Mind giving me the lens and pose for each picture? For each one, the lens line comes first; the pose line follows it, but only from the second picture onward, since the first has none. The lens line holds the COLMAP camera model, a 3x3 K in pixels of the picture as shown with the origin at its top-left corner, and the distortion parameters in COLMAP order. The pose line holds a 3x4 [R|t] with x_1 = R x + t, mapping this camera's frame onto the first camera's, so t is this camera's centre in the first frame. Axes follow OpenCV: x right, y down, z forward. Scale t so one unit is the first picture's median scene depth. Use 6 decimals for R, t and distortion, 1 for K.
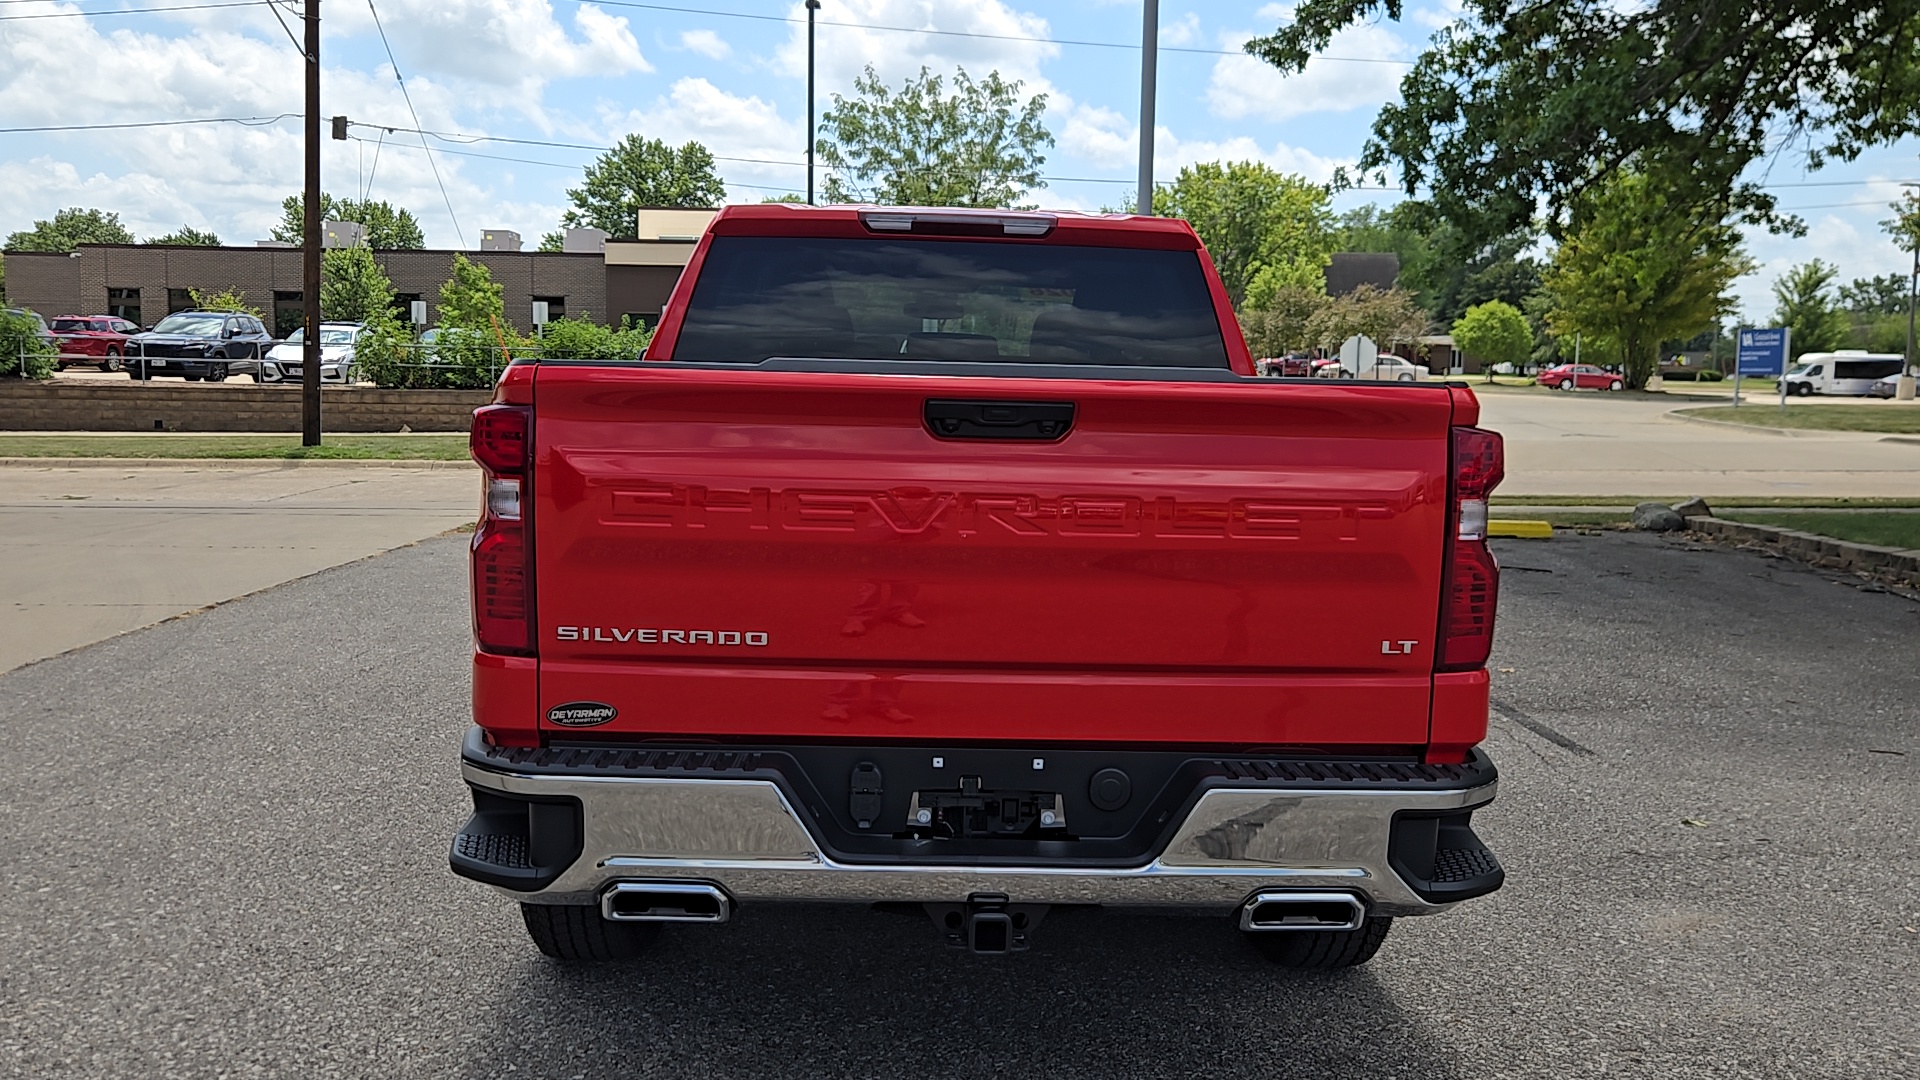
lens RADIAL K [[1596.2, 0, 945.2], [0, 1596.2, 529.8], [0, 0, 1]] dist [0.009786, -0.004779]
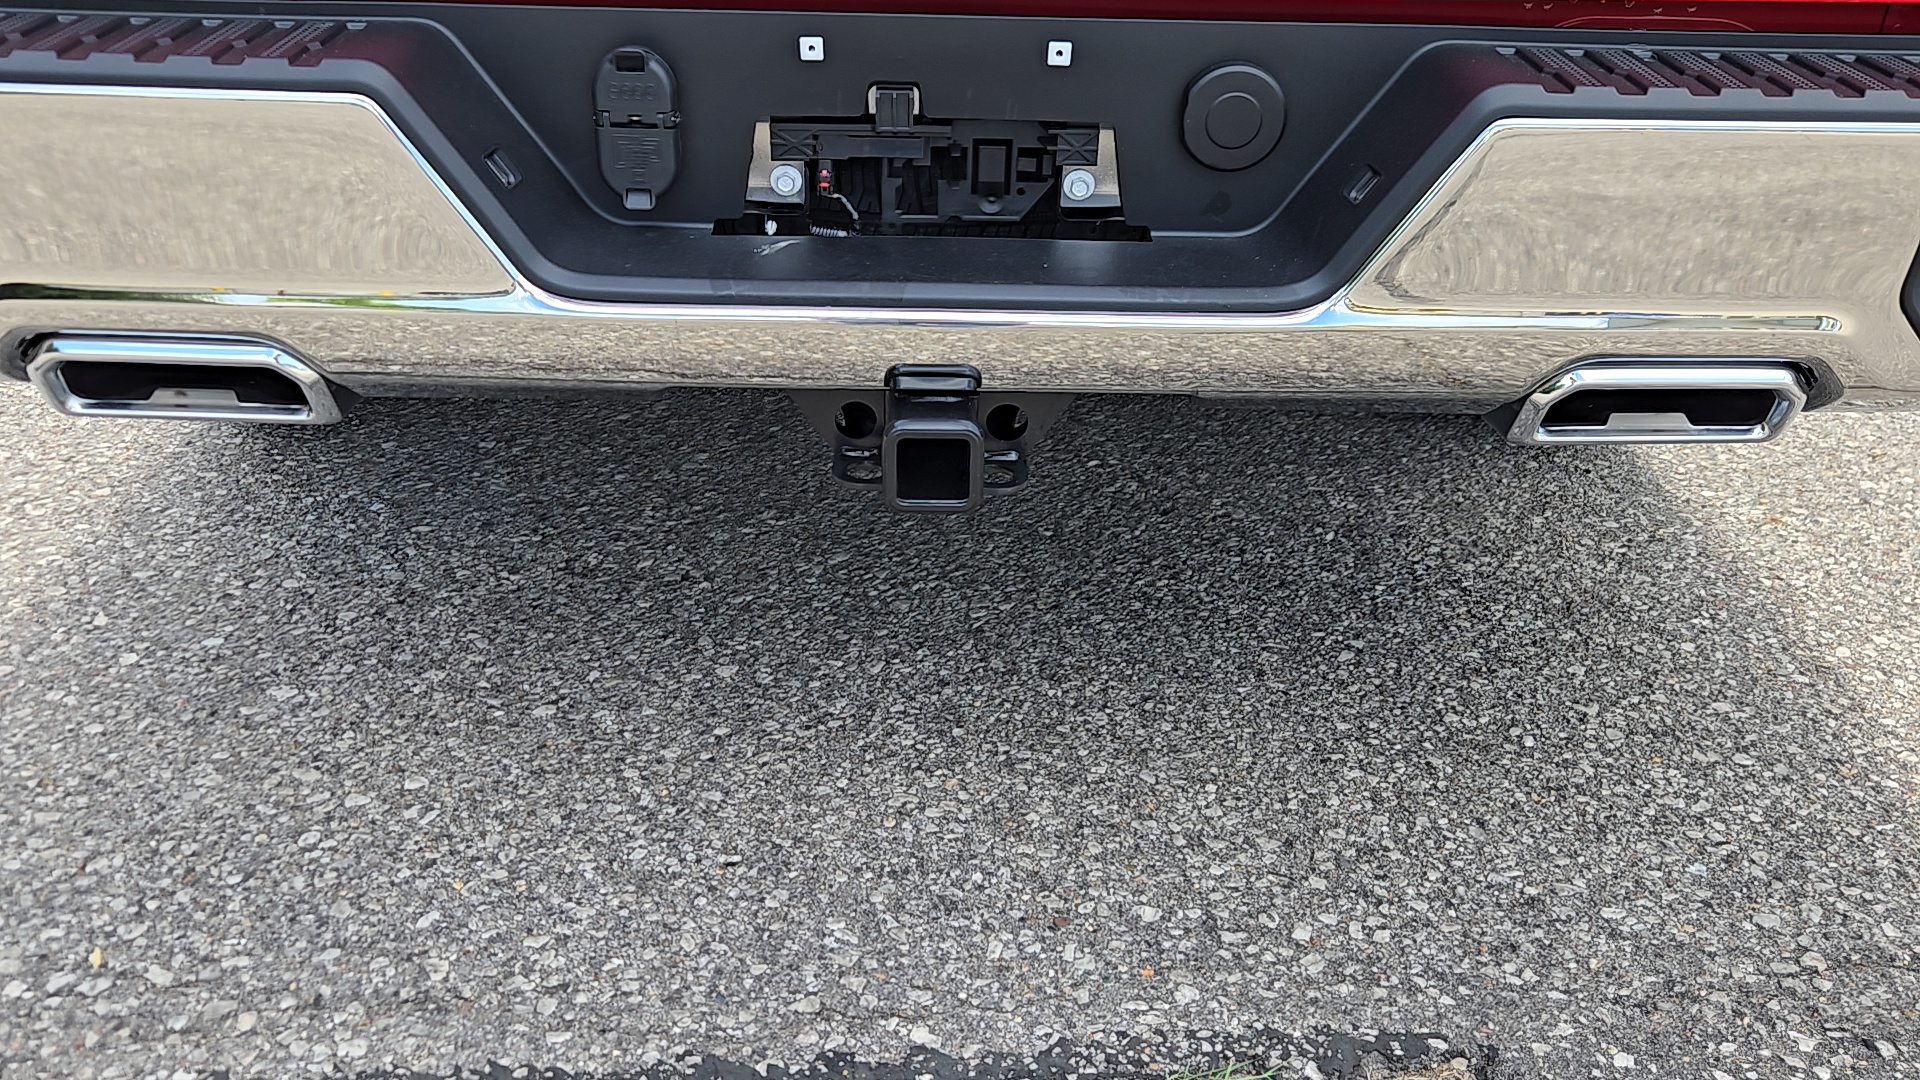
lens RADIAL K [[1596.2, 0, 950.4], [0, 1596.2, 524.3], [0, 0, 1]] dist [0.009786, -0.004779]
pose [[0.999829, 0.007461, -0.016919, 0.037963], [0.000025, 0.914440, 0.404721, 0.091015], [0.018491, -0.404652, 0.914284, 0.574933]]
